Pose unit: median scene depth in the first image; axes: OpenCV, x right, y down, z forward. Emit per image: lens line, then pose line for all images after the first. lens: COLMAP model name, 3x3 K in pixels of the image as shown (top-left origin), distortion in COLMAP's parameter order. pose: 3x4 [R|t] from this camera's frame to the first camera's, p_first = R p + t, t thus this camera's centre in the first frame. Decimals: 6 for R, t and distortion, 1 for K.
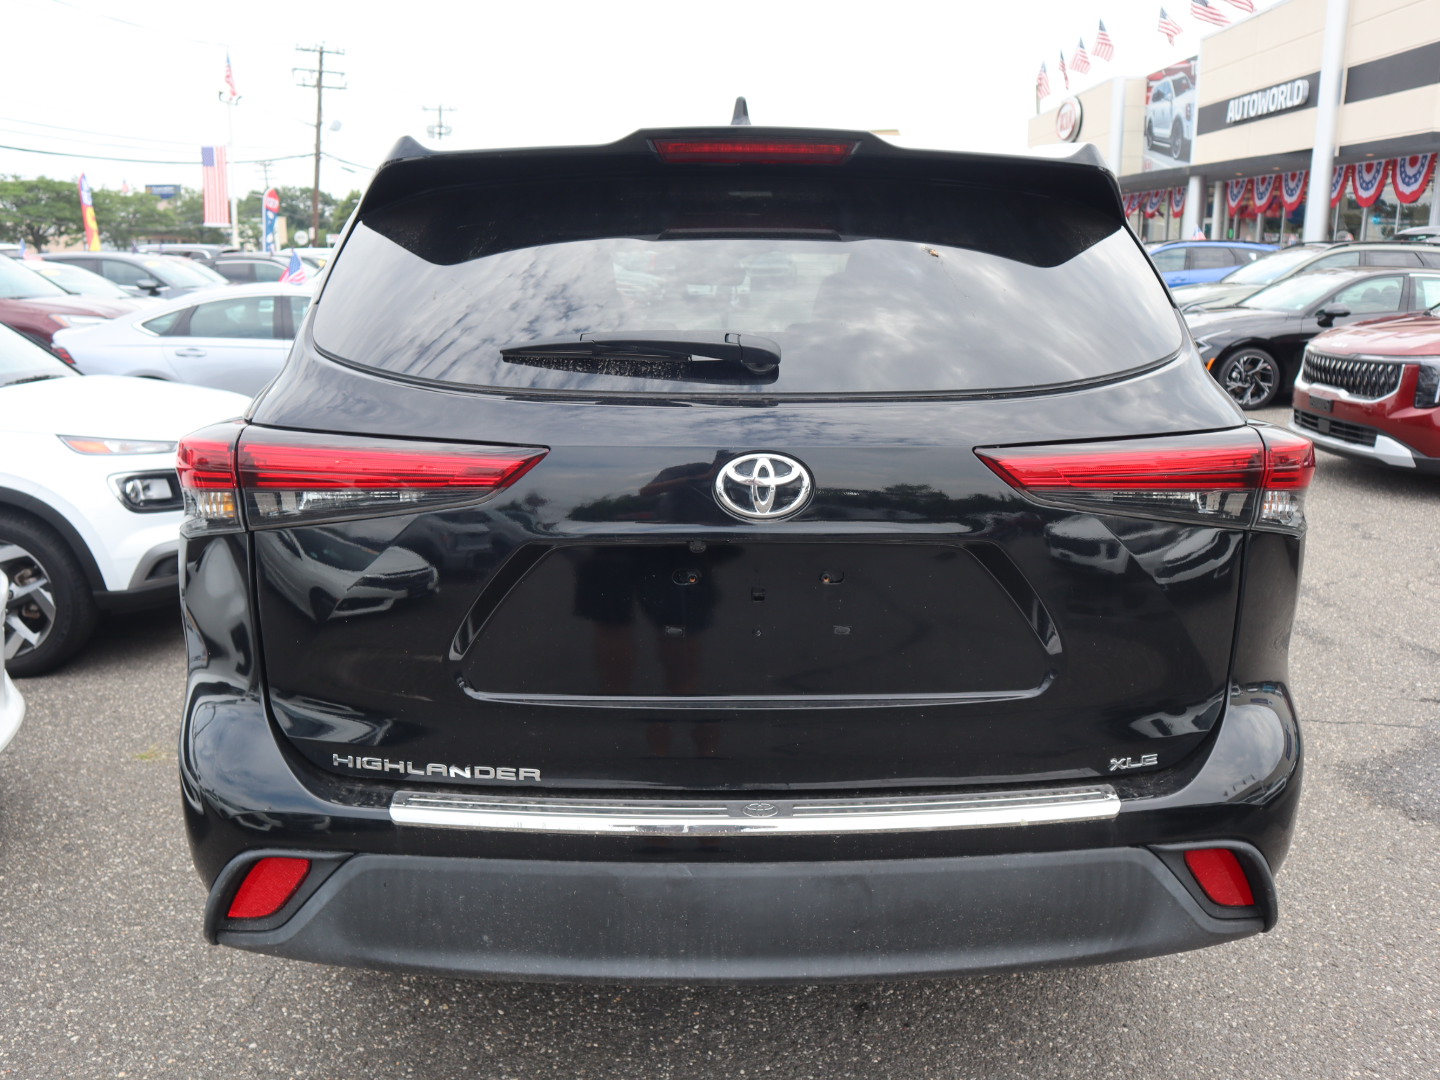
lens RADIAL K [[1173.9, 0, 722.3], [0, 1173.9, 541.4], [0, 0, 1]] dist [-0.096728, 0.058012]
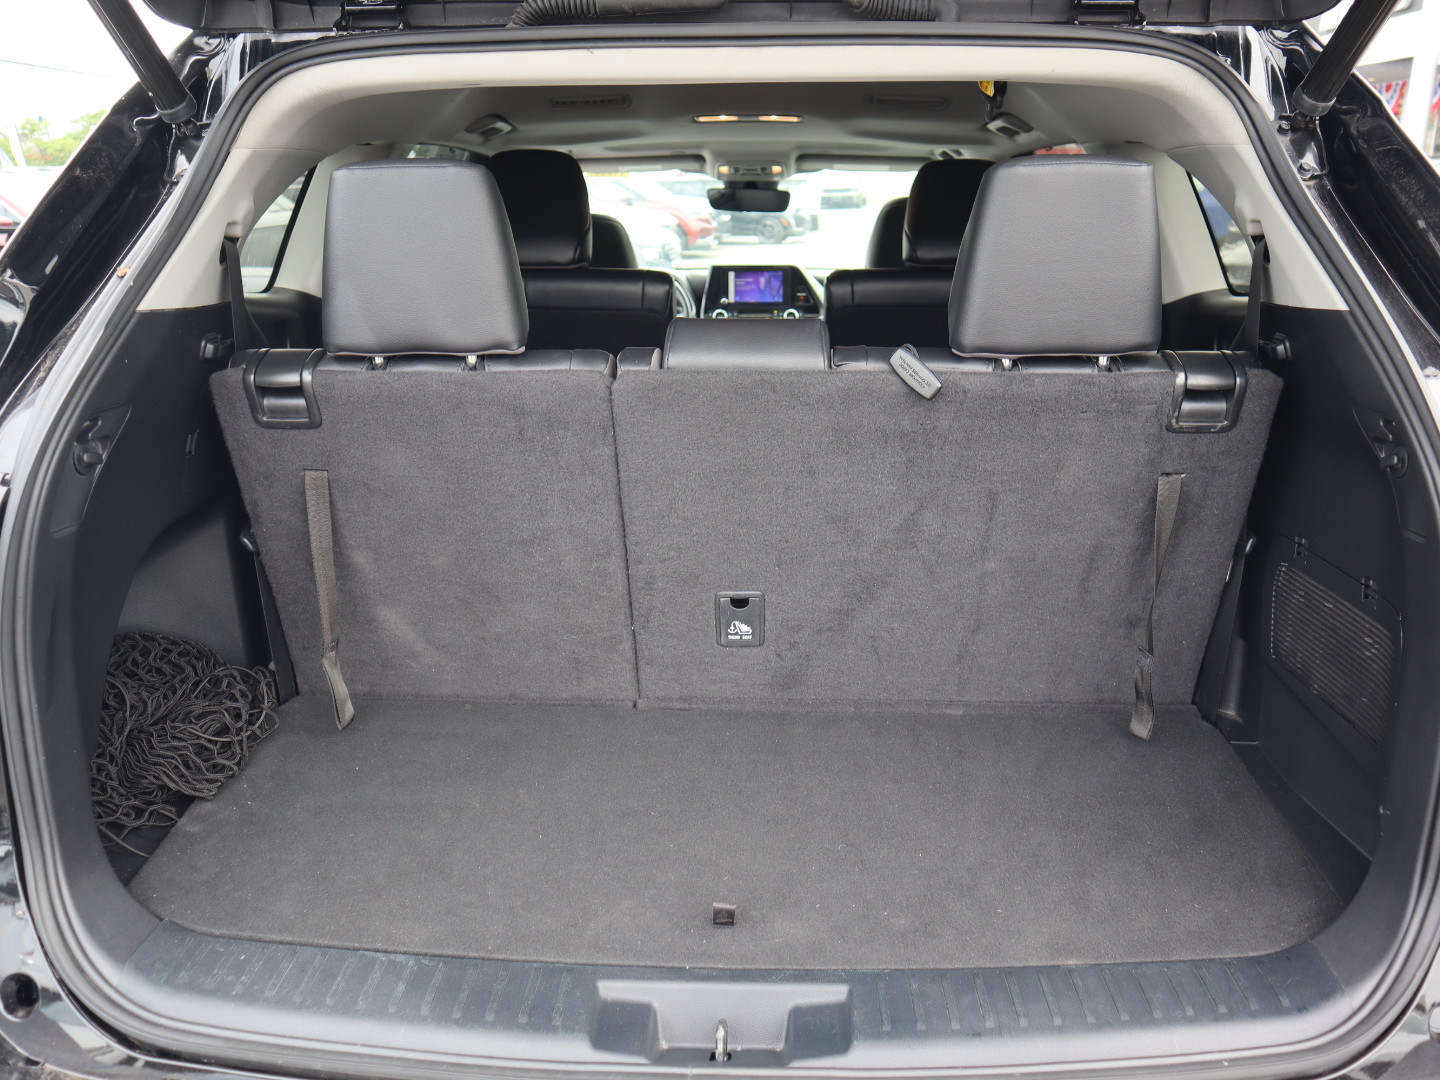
lens RADIAL K [[1113.7, 0, 718.4], [0, 1113.7, 536.9], [0, 0, 1]] dist [-0.107767, 0.078417]
pose [[0.997691, 0.011853, -0.066871, 0.042590], [-0.006724, 0.997054, 0.076407, -0.086904], [0.067579, -0.075781, 0.994832, 0.356608]]
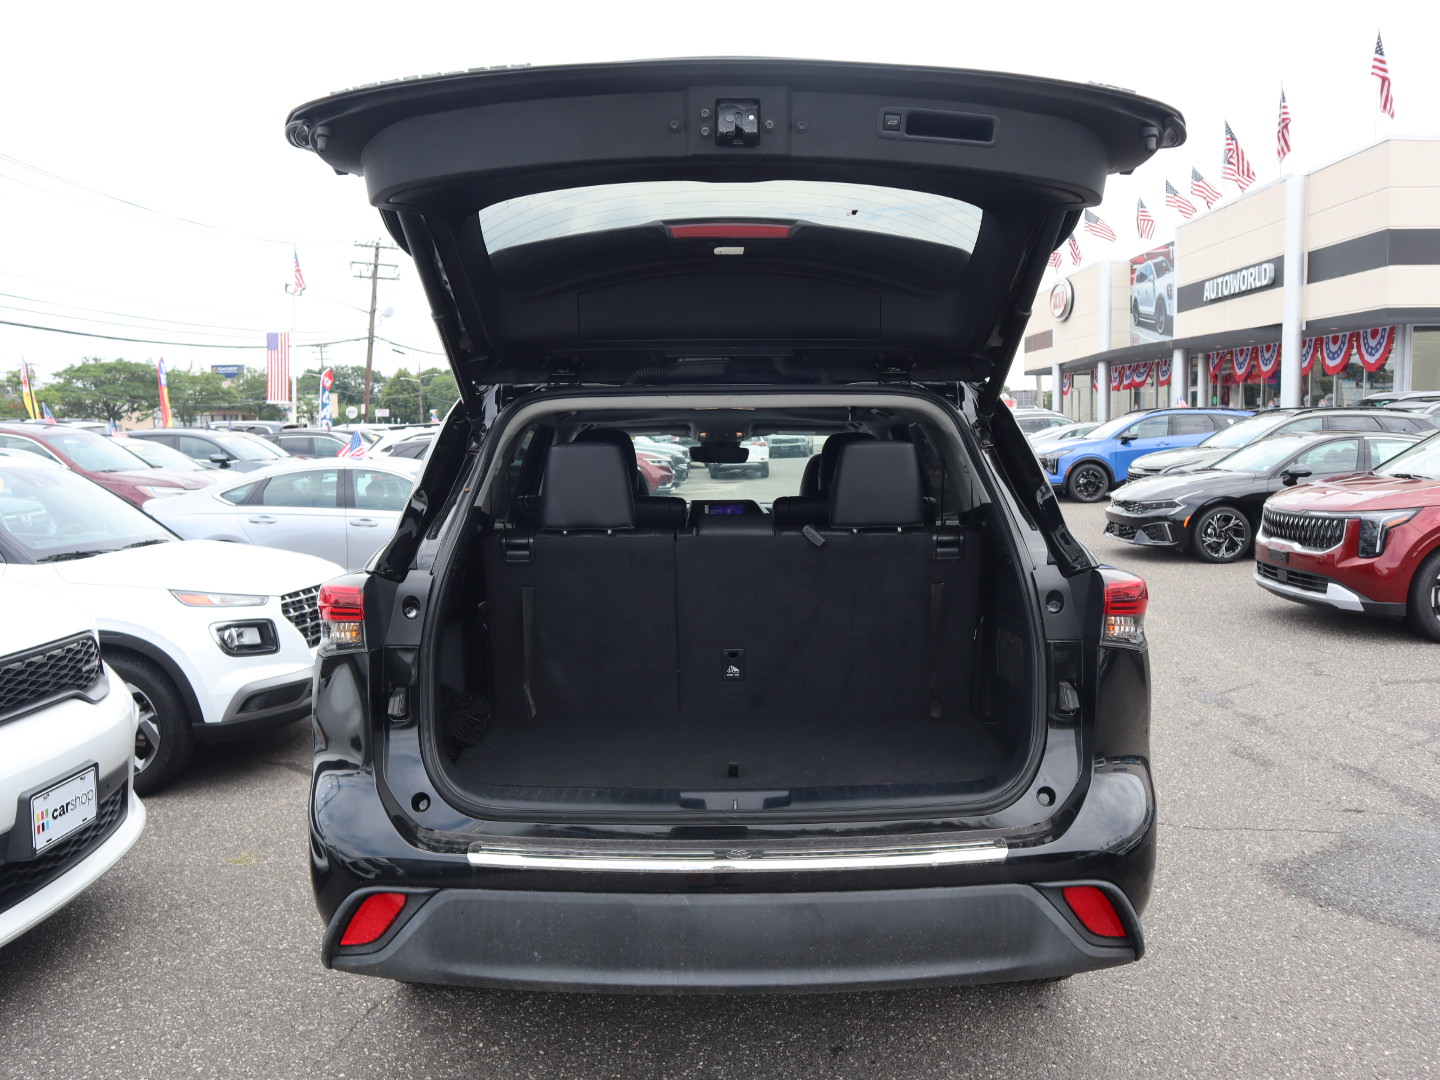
lens RADIAL K [[1138.0, 0, 725.2], [0, 1138.0, 540.2], [0, 0, 1]] dist [-0.131016, 0.083052]
pose [[0.999778, -0.009063, -0.019002, 0.030882], [0.006343, 0.990325, -0.138626, 0.034118], [0.020074, 0.138474, 0.990163, -0.240803]]
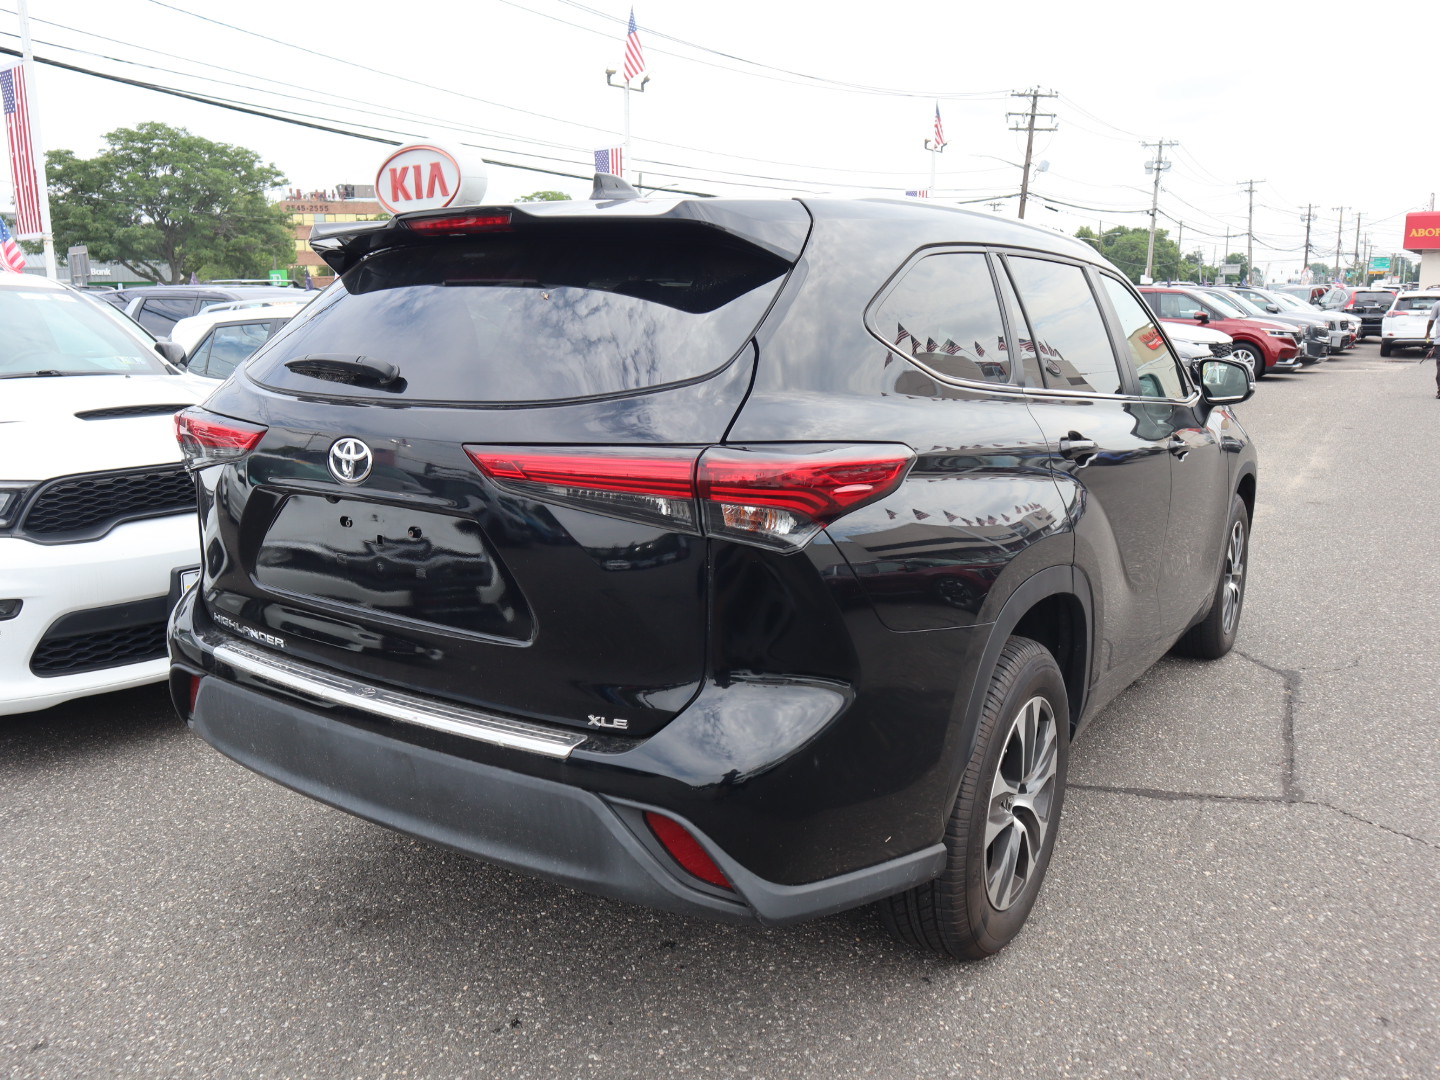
lens RADIAL K [[1173.9, 0, 722.3], [0, 1173.9, 541.4], [0, 0, 1]] dist [-0.096728, 0.058012]
pose [[0.816320, 0.112393, -0.566559, 0.801021], [-0.128981, 0.991588, 0.010869, -0.014754], [0.563015, 0.064202, 0.823949, 0.051124]]
